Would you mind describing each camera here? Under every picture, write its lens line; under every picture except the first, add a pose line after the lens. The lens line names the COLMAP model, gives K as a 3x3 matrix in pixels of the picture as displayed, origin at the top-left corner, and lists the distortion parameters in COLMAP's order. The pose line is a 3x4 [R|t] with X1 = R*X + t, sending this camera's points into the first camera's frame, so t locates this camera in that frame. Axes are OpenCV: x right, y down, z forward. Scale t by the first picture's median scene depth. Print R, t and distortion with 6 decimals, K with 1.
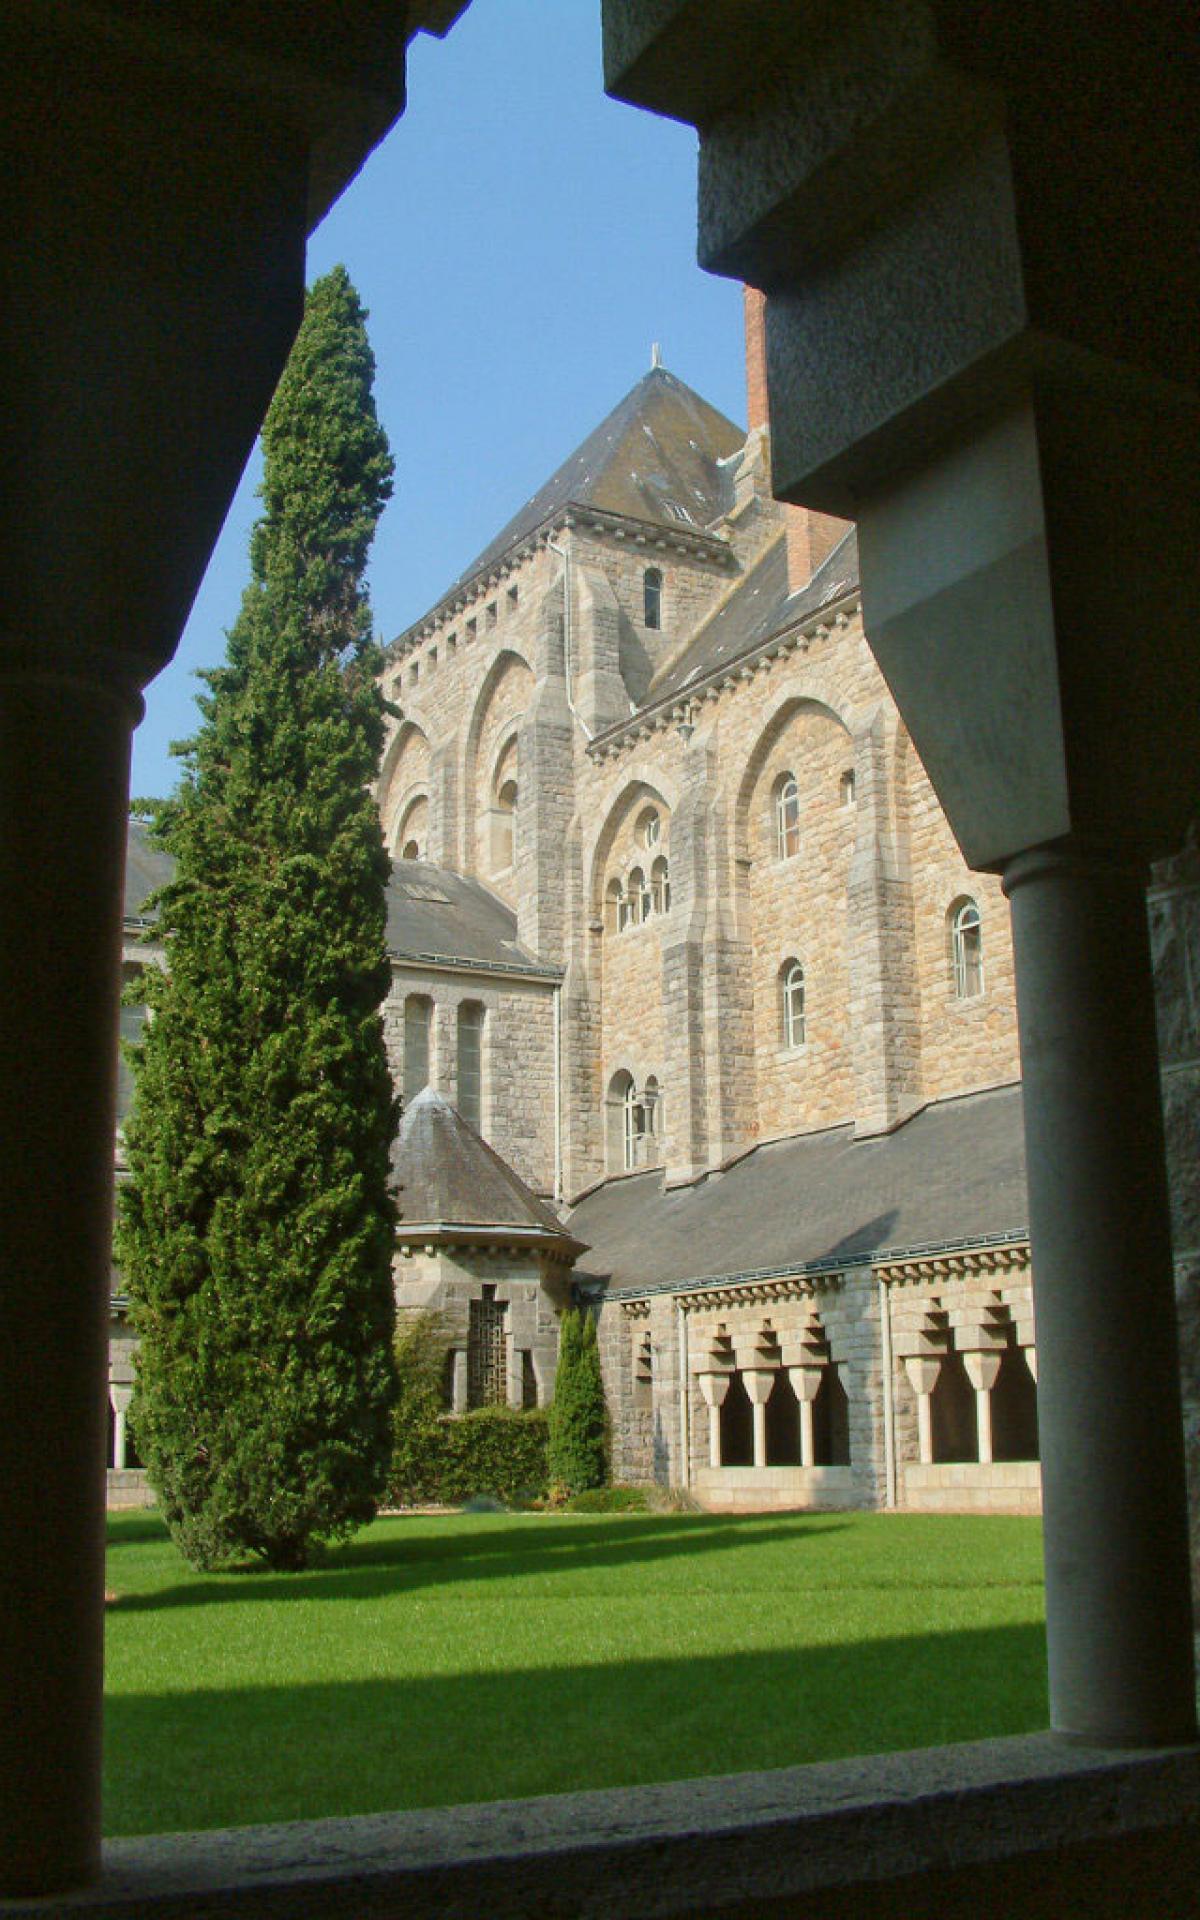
lens RADIAL K [[2104.3, 0, 600.0], [0, 2104.3, 960.0], [0, 0, 1]] dist [-0.167174, 0.006516]
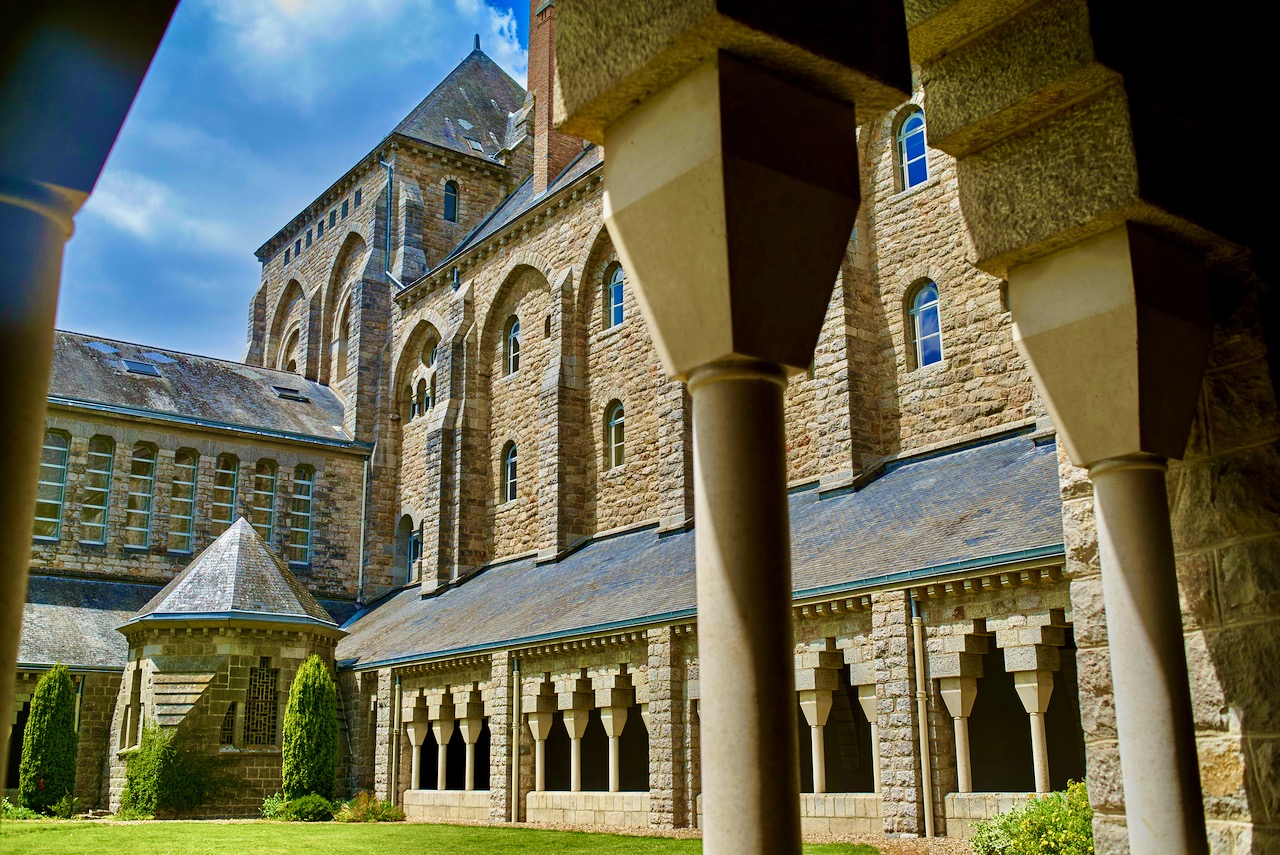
lens RADIAL K [[1313.9, 0, 640.0], [0, 1313.9, 427.5], [0, 0, 1]] dist [-0.021337, -0.013369]
pose [[0.997317, 0.032726, 0.065484, 0.118130], [-0.030761, 0.999052, -0.030797, 0.015182], [-0.066430, 0.028700, 0.997378, 0.072080]]
